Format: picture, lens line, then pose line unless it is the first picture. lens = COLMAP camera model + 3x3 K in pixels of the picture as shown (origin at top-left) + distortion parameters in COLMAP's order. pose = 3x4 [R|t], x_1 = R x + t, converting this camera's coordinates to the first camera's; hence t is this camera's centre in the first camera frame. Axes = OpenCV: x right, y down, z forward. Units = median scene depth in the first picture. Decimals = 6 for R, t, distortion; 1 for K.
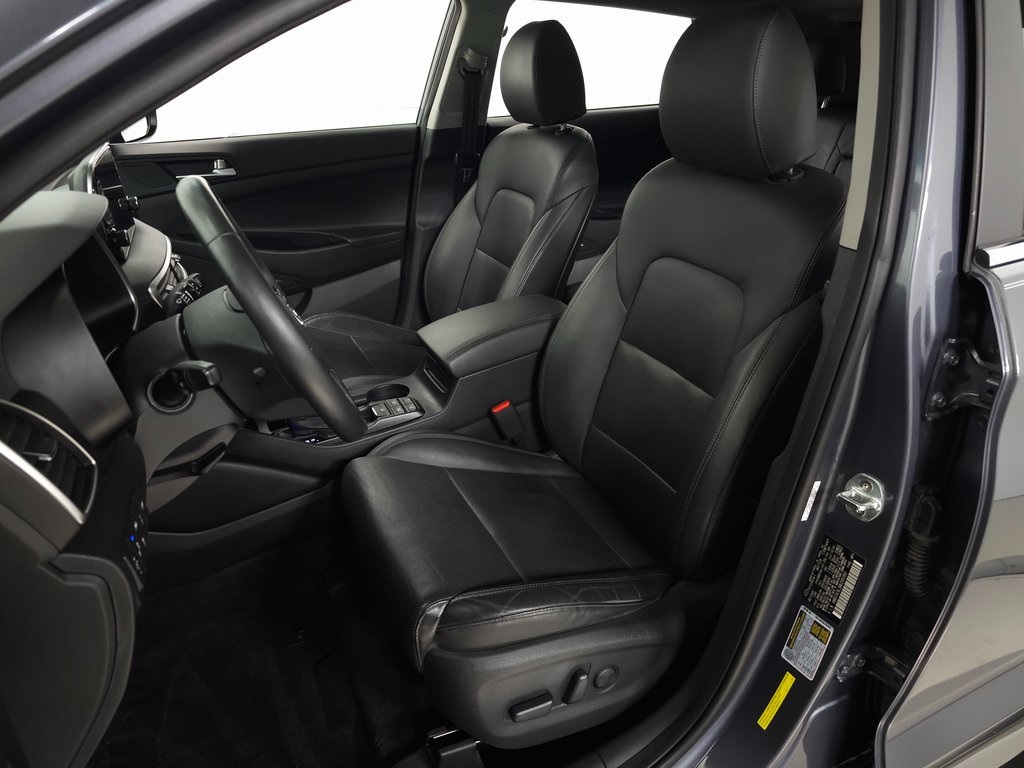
lens RADIAL K [[691.1, 0, 512.0], [0, 691.1, 386.6], [0, 0, 1]] dist [0.050503, -0.057695]
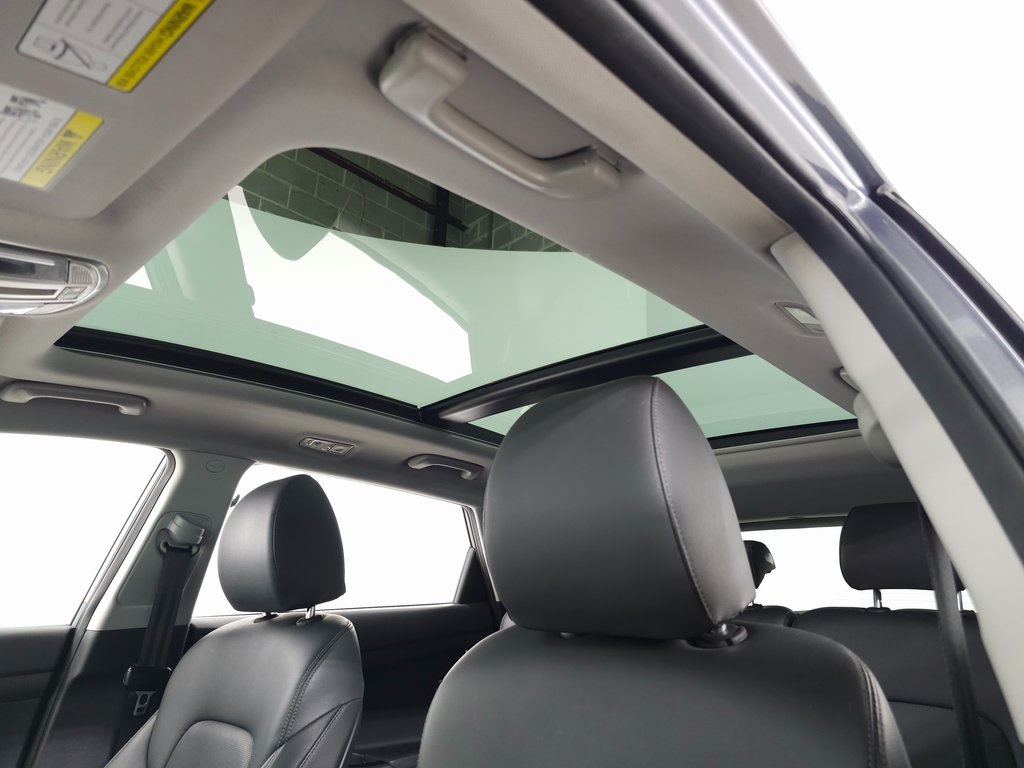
lens RADIAL K [[693.2, 0, 507.8], [0, 693.2, 384.9], [0, 0, 1]] dist [0.065182, -0.055808]
pose [[0.942727, 0.100633, 0.318023, 0.014873], [0.142252, 0.741074, -0.656181, -0.059873], [-0.301712, 0.663839, 0.684315, 0.303983]]
